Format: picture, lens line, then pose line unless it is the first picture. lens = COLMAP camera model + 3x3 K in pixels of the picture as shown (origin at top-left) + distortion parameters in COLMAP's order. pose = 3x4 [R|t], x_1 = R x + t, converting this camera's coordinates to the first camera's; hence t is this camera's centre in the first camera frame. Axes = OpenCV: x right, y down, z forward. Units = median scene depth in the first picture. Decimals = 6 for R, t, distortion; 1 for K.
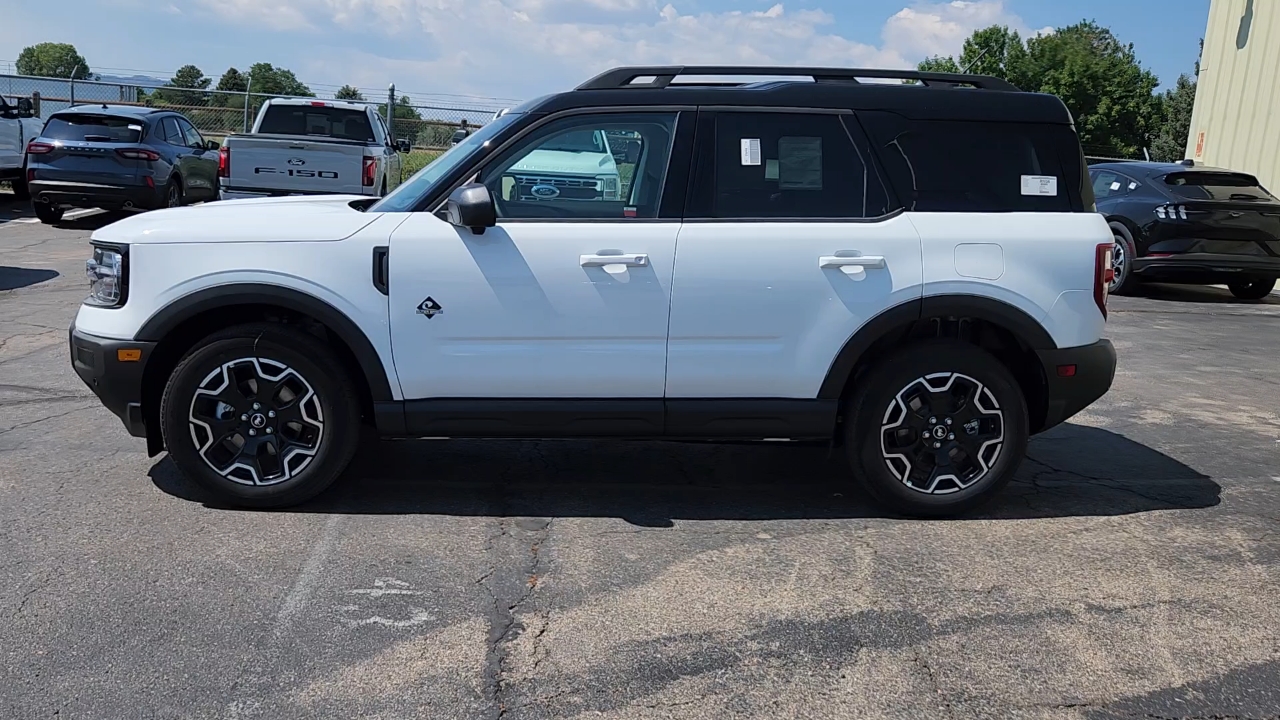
lens RADIAL K [[1086.7, 0, 626.6], [0, 1086.7, 369.2], [0, 0, 1]] dist [0.020070, -0.001681]
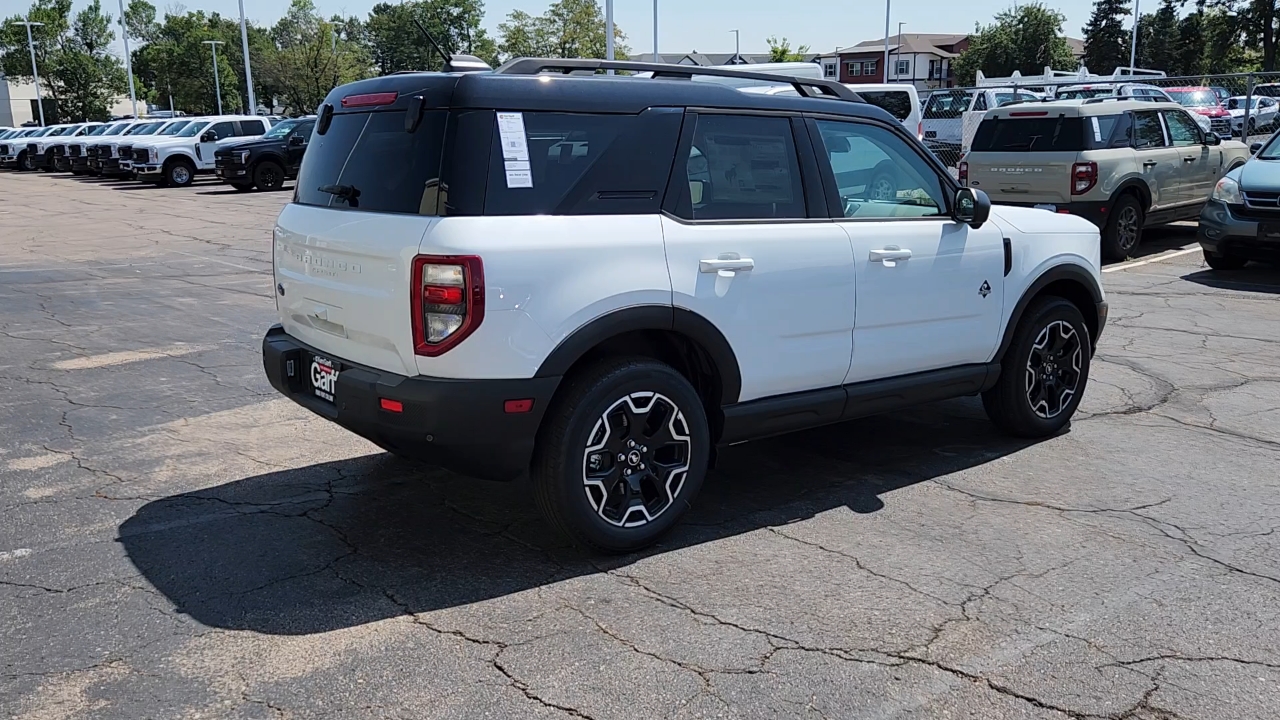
lens RADIAL K [[1086.7, 0, 625.9], [0, 1086.7, 352.6], [0, 0, 1]] dist [0.020070, -0.001681]
pose [[-0.830173, 0.068911, -0.553231, 0.779825], [-0.133920, 0.938627, 0.317875, -0.395862], [0.541183, 0.337980, -0.769994, 2.102874]]
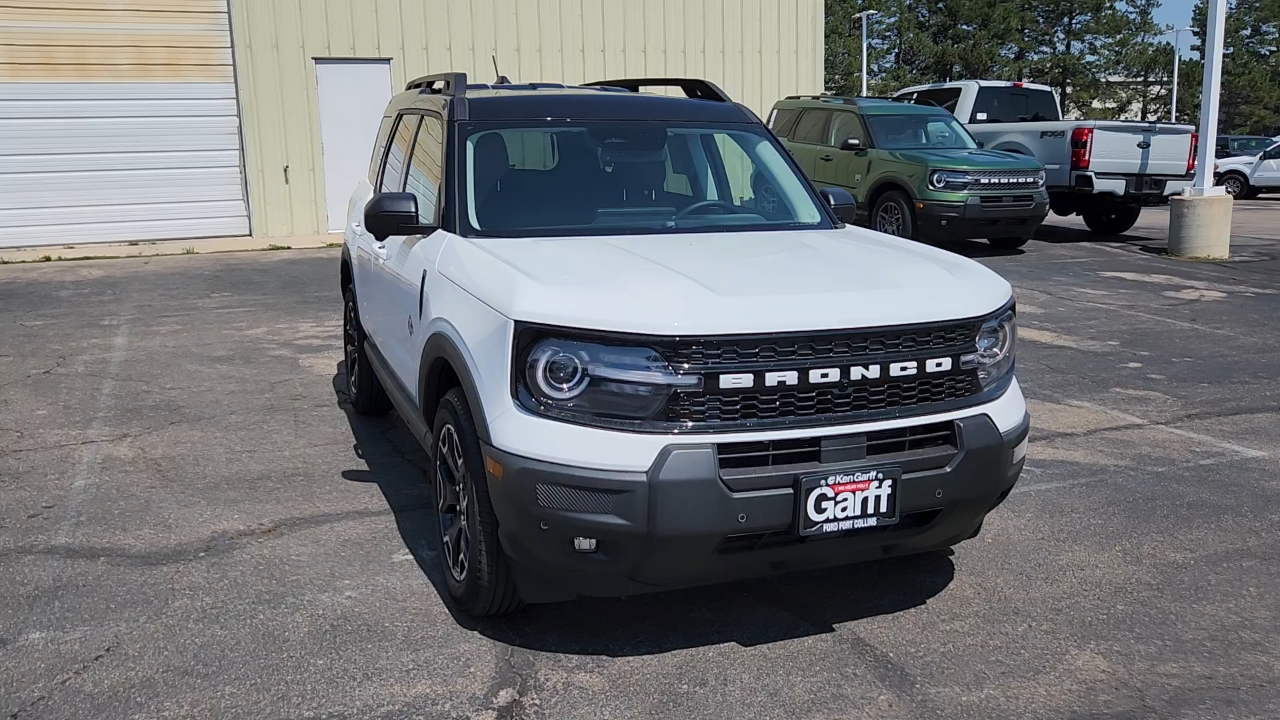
lens RADIAL K [[1086.7, 0, 630.3], [0, 1086.7, 354.0], [0, 0, 1]] dist [0.020070, -0.001681]
pose [[-0.294329, -0.227195, 0.928306, -1.126263], [0.165539, 0.944531, 0.283652, -0.346784], [-0.941258, 0.237158, -0.240393, 1.432780]]
